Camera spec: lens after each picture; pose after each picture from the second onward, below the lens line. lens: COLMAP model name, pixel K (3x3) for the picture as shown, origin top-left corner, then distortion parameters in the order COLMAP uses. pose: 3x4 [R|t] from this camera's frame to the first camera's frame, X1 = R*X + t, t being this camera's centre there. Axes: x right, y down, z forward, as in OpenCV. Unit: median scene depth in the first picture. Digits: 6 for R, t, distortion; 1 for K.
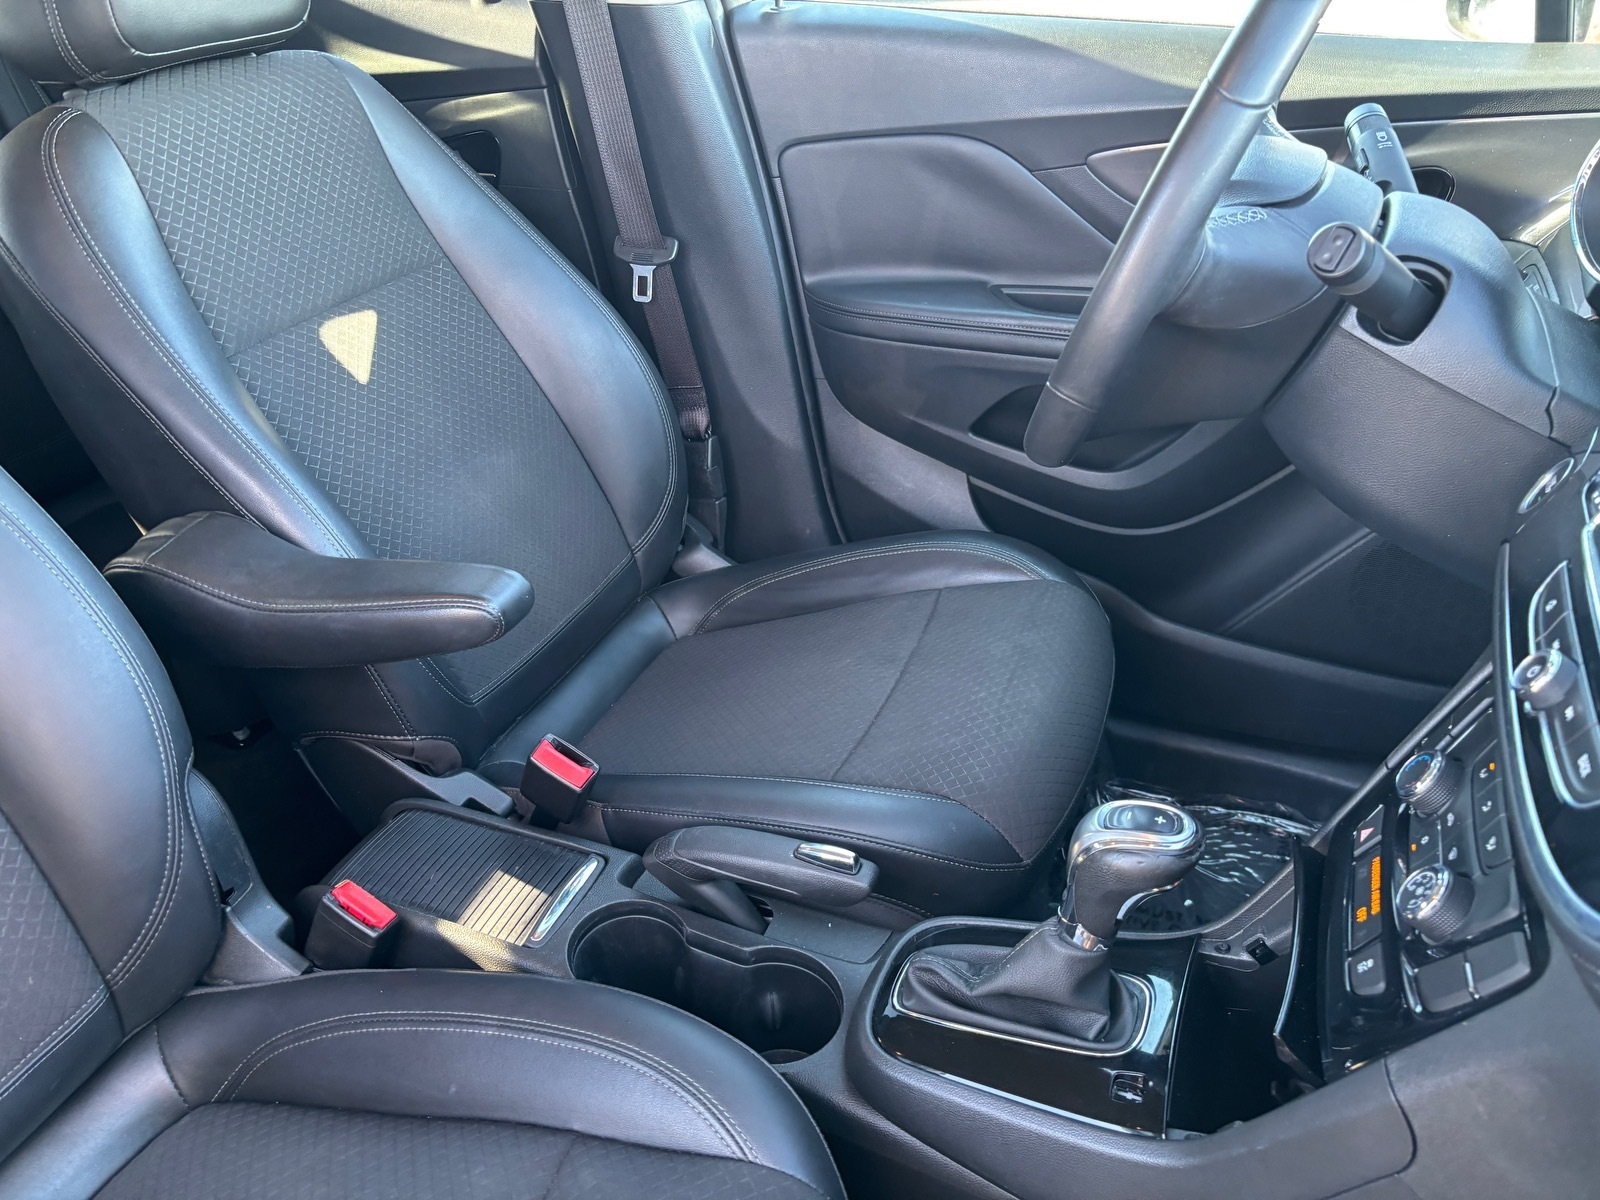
lens RADIAL K [[1203.5, 0, 795.0], [0, 1203.5, 595.0], [0, 0, 1]] dist [-0.005501, -0.013818]
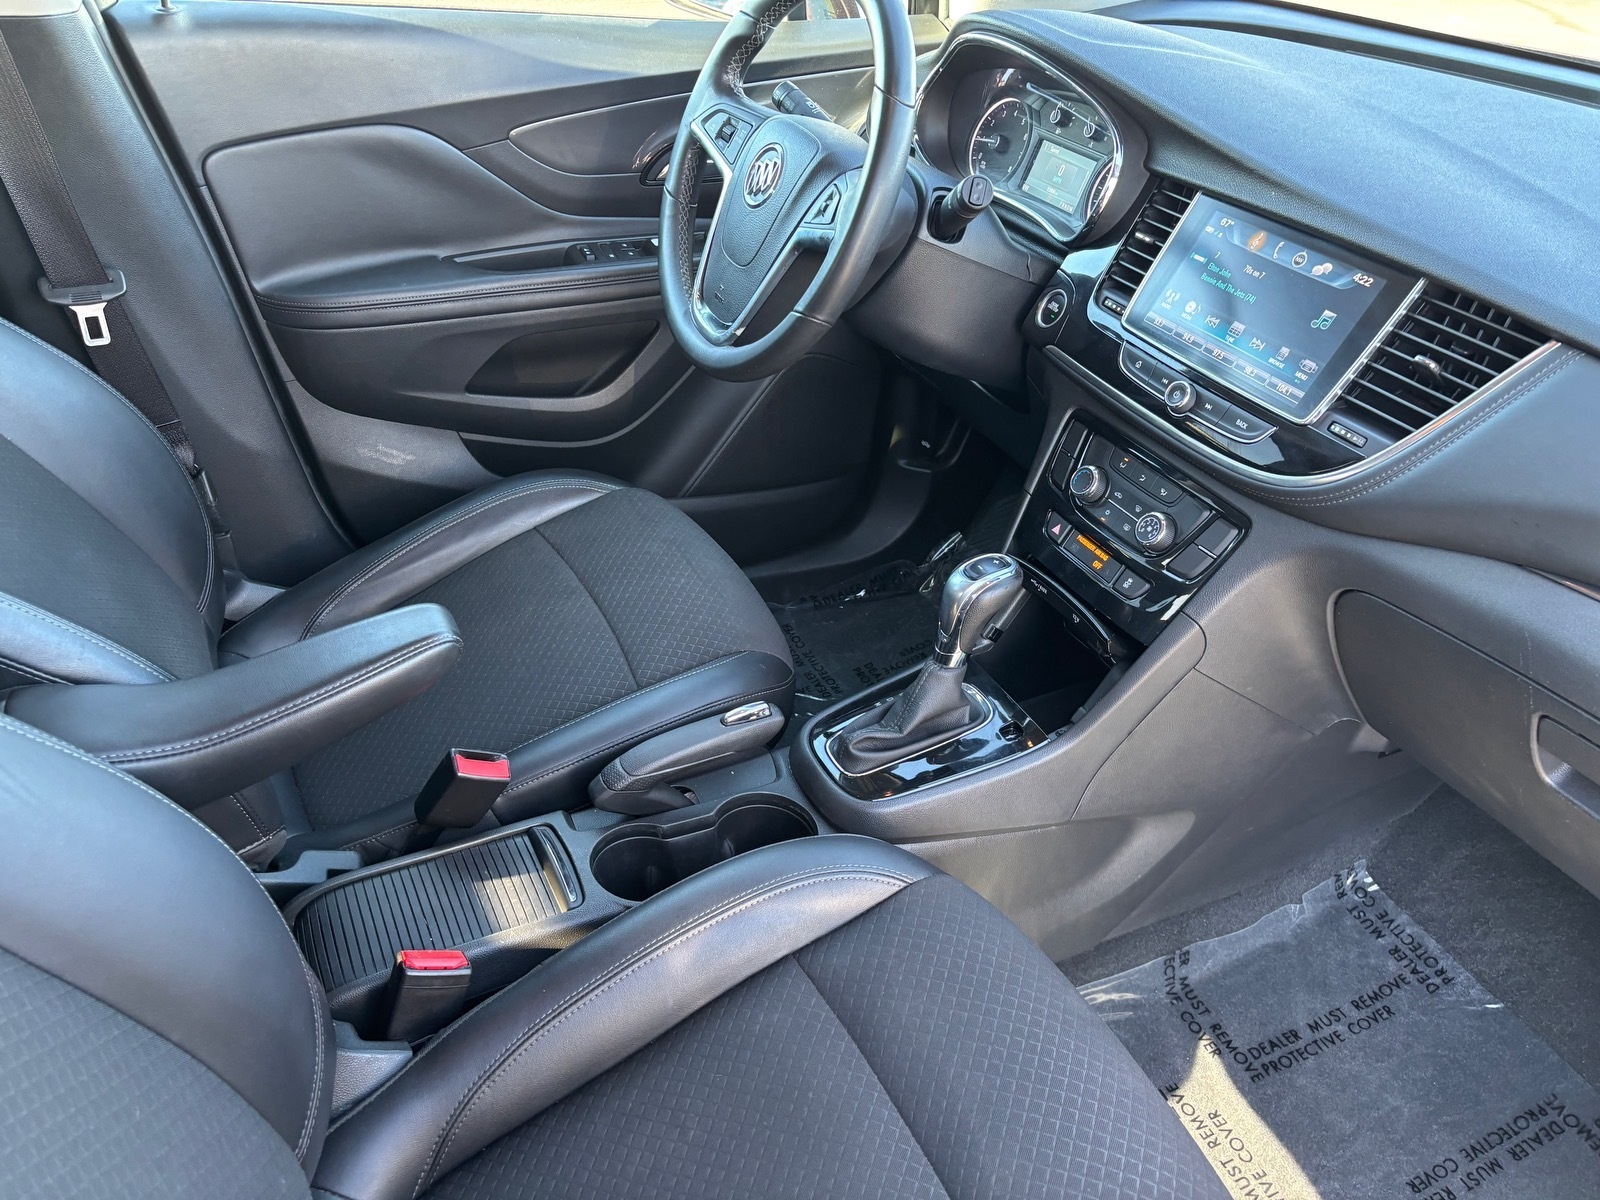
lens RADIAL K [[1189.1, 0, 800.0], [0, 1189.1, 600.0], [0, 0, 1]] dist [0.008965, -0.008472]
pose [[0.646903, -0.369793, 0.666910, -0.474795], [0.320713, 0.925382, 0.202021, -0.085578], [-0.691853, 0.083199, 0.717229, 0.024102]]
